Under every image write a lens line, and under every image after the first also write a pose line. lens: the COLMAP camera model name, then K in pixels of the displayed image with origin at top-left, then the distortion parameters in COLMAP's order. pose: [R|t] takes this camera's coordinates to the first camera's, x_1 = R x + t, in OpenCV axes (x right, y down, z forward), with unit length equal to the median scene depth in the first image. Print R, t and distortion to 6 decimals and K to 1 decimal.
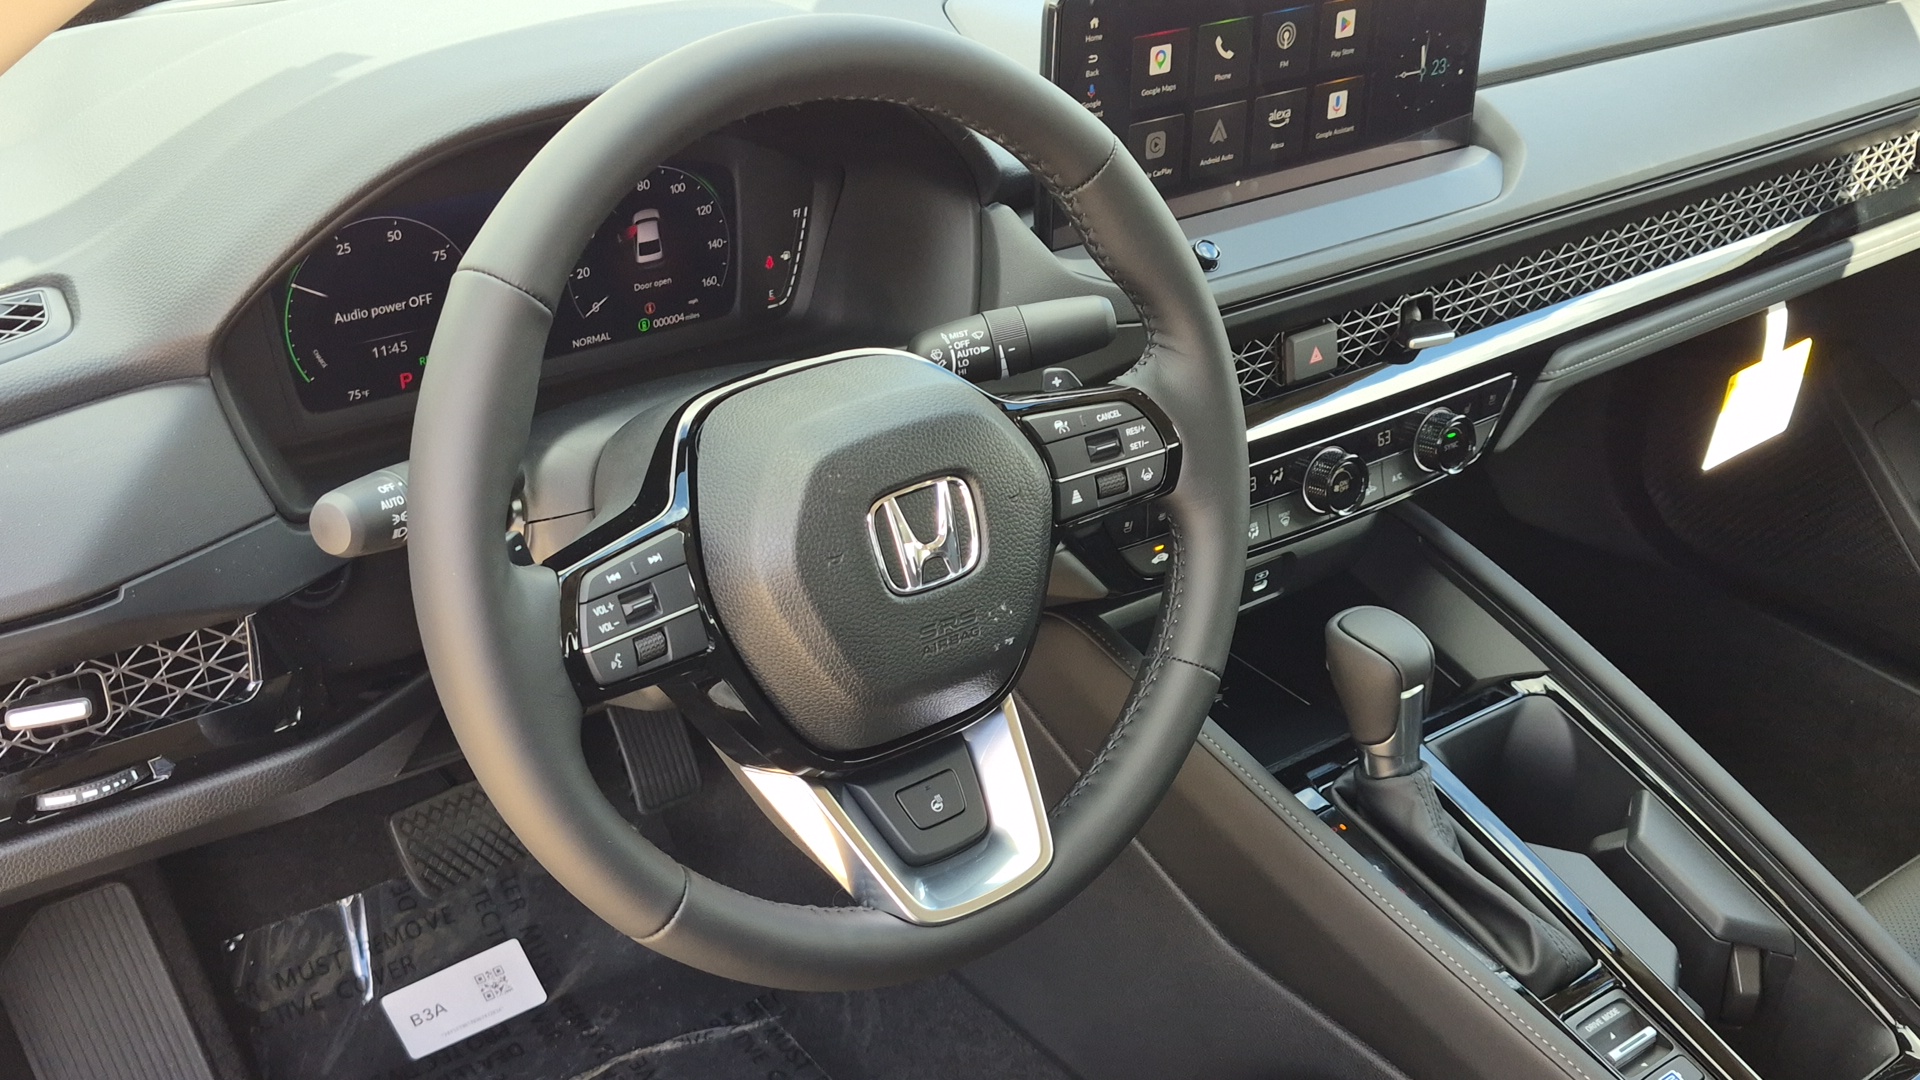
lens RADIAL K [[2012.5, 0, 960.0], [0, 2012.5, 540.0], [0, 0, 1]] dist [0.018963, 0.008501]
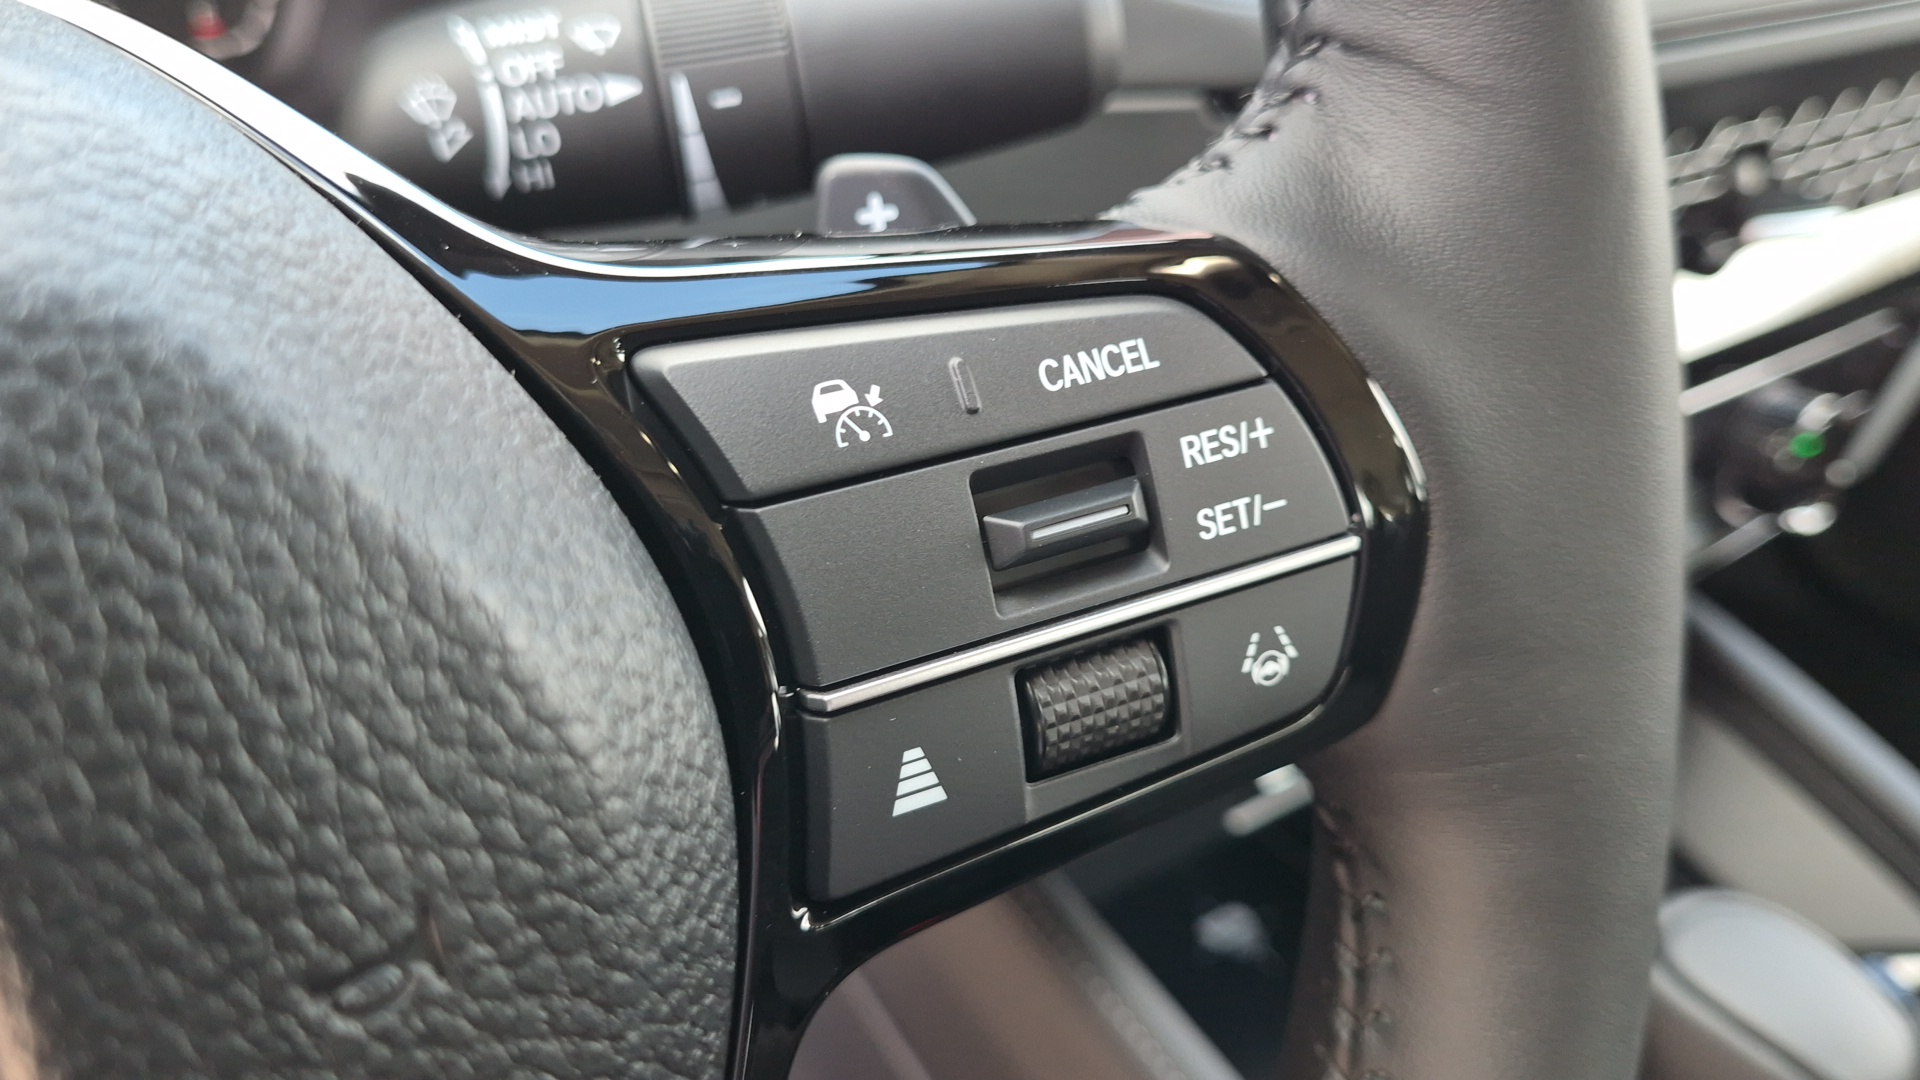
lens RADIAL K [[1684.8, 0, 954.5], [0, 1684.8, 552.8], [0, 0, 1]] dist [0.002318, -0.009609]
pose [[0.998881, 0.038388, 0.027619, 0.045919], [-0.039732, 0.997966, 0.049854, -0.041960], [-0.025649, -0.050895, 0.998375, 0.686721]]
